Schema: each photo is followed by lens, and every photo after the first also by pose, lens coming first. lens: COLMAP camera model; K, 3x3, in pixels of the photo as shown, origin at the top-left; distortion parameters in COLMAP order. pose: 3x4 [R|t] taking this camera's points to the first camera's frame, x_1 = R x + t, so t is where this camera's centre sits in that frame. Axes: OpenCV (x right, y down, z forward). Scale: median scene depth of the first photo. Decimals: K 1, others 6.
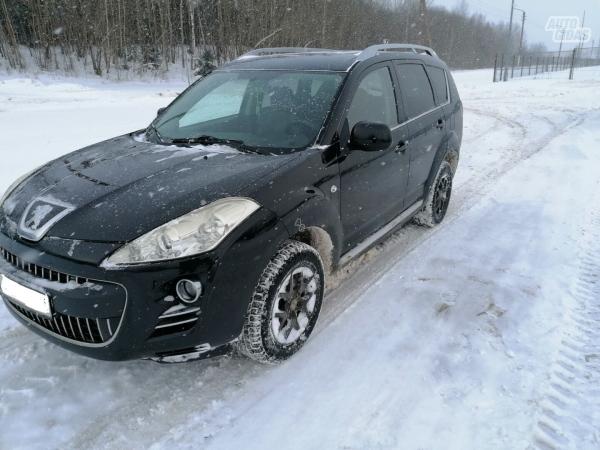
lens RADIAL K [[417.3, 0, 296.5], [0, 417.3, 218.7], [0, 0, 1]] dist [0.083255, -0.077554]
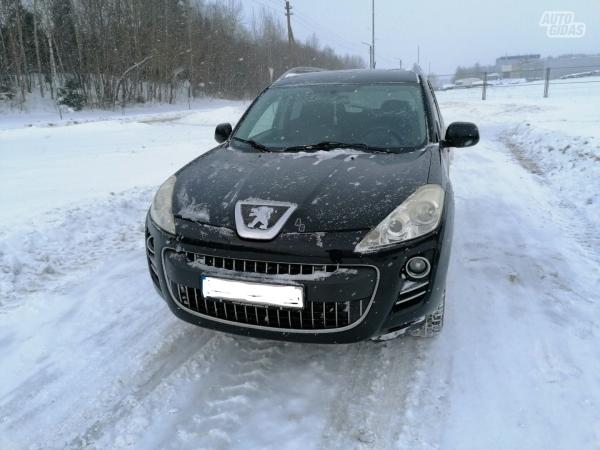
lens RADIAL K [[417.3, 0, 296.5], [0, 417.3, 218.7], [0, 0, 1]] dist [0.083255, -0.077554]
pose [[0.961723, -0.091988, 0.258123, -0.799371], [0.106951, 0.993268, -0.044509, 0.053862], [-0.252291, 0.070411, 0.965086, -0.014529]]
